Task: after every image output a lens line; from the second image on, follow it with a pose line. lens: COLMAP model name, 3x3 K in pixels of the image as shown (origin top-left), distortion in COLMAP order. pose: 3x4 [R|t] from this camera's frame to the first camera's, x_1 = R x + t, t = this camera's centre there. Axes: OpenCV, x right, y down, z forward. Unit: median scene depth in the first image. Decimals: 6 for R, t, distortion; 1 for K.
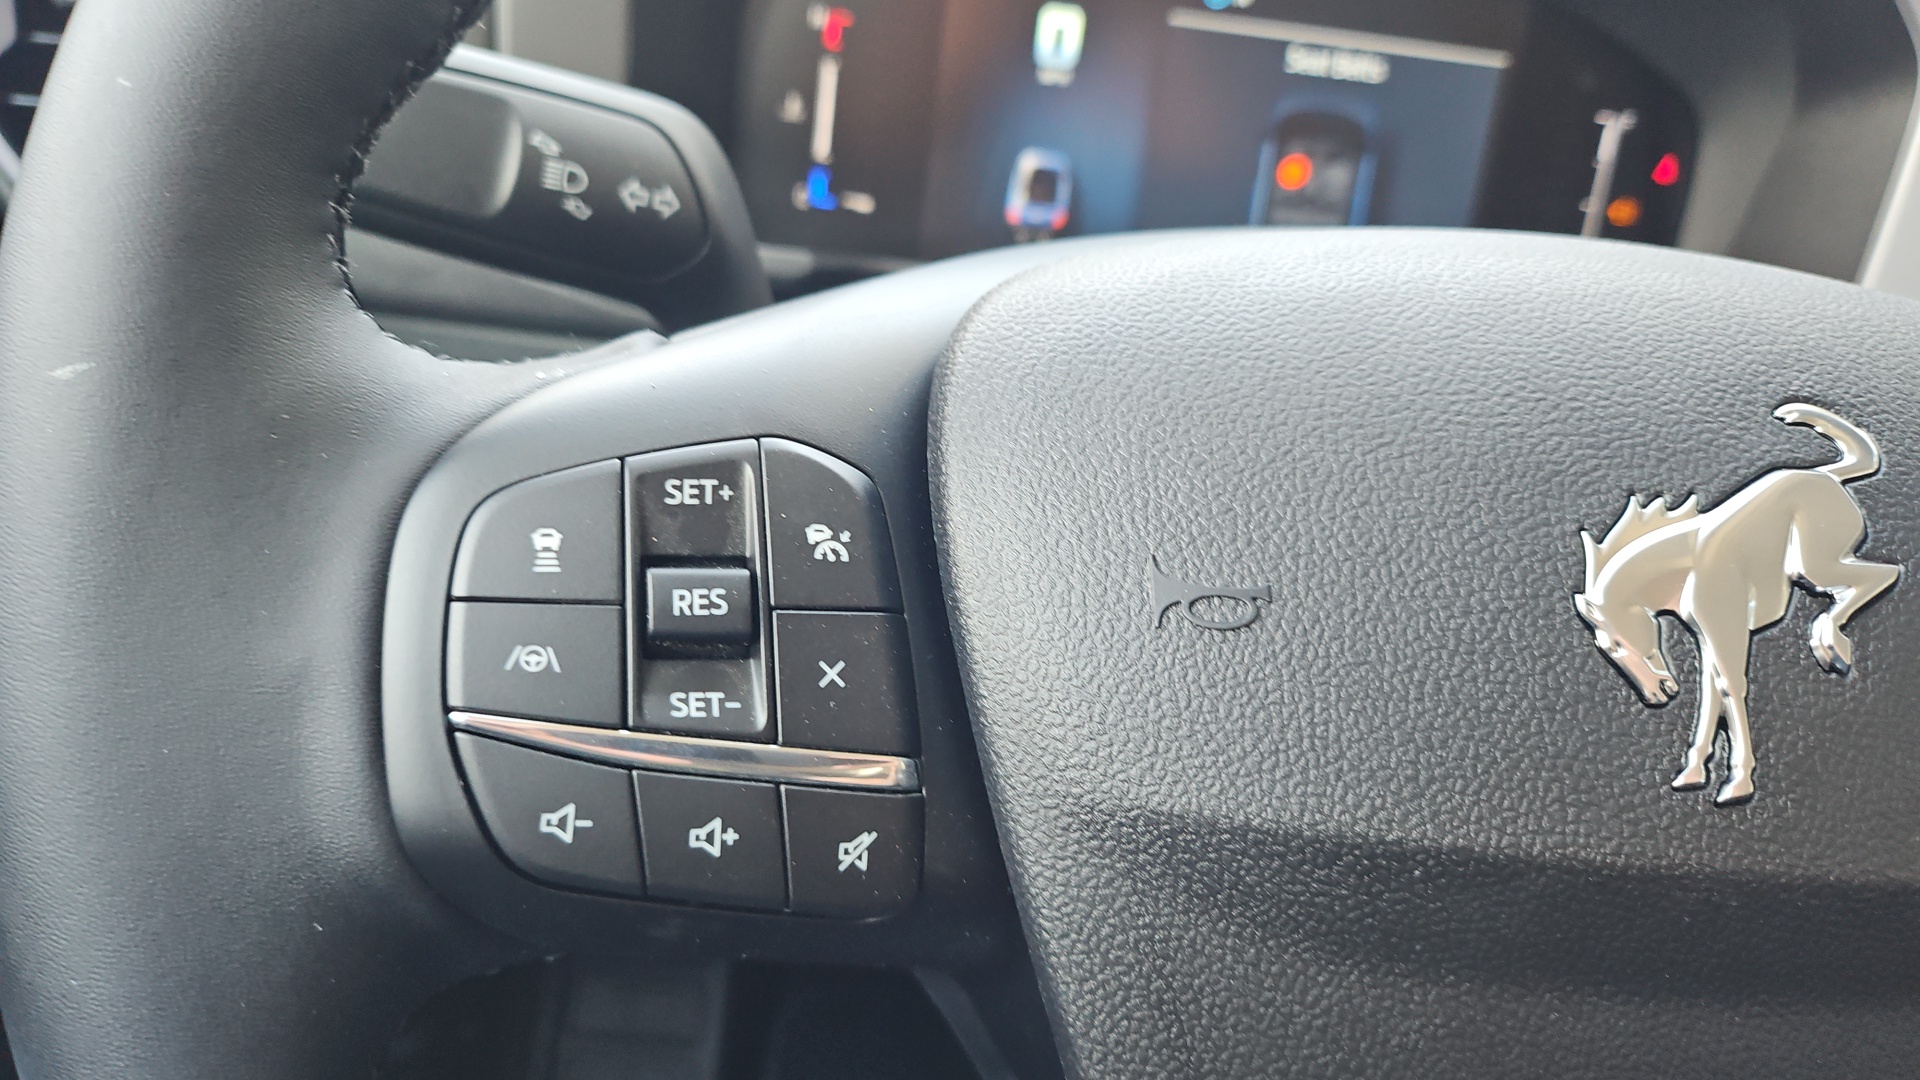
lens RADIAL K [[1347.8, 0, 944.2], [0, 1347.8, 535.5], [0, 0, 1]] dist [0.078288, -0.087391]
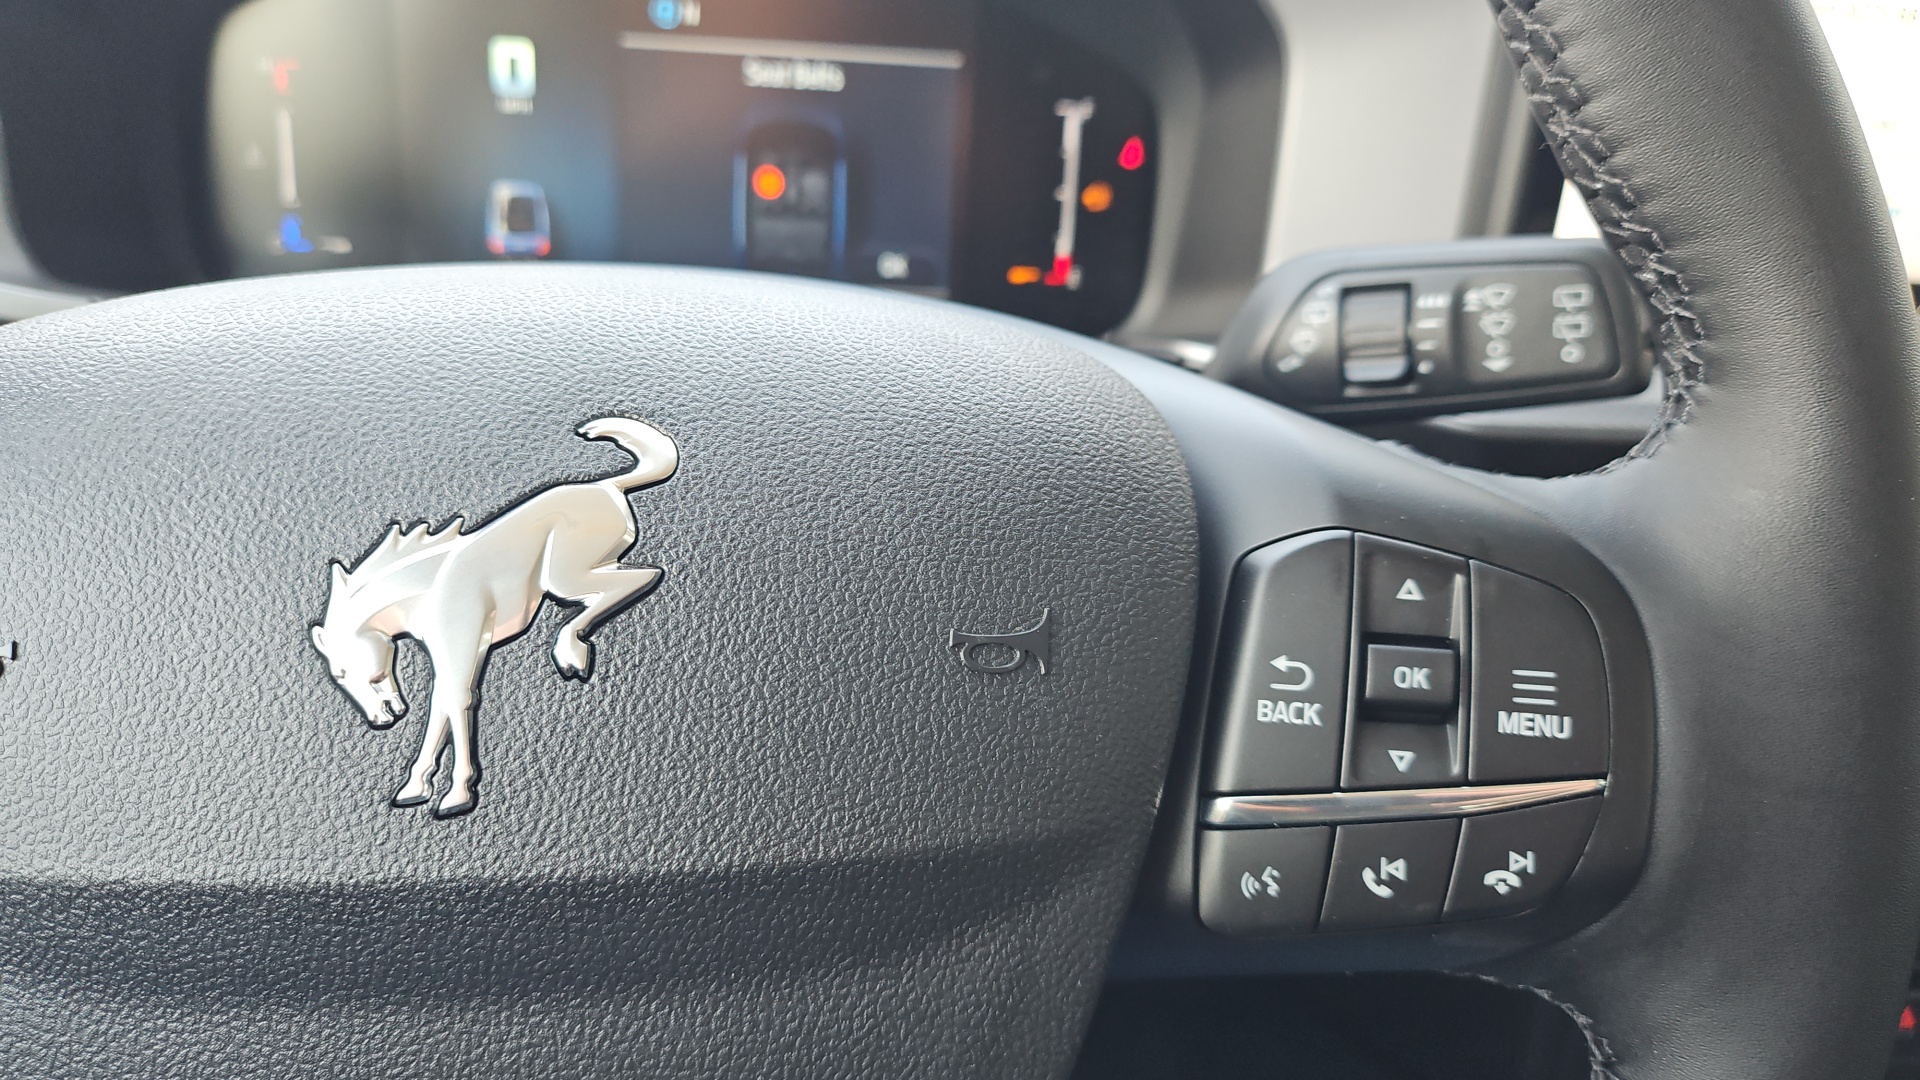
lens RADIAL K [[1401.6, 0, 959.2], [0, 1401.6, 512.6], [0, 0, 1]] dist [0.000464, -0.055342]
pose [[0.995472, -0.086784, 0.038788, 0.915878], [0.087614, 0.995949, -0.020241, 0.022059], [-0.036875, 0.023548, 0.999042, -0.081228]]
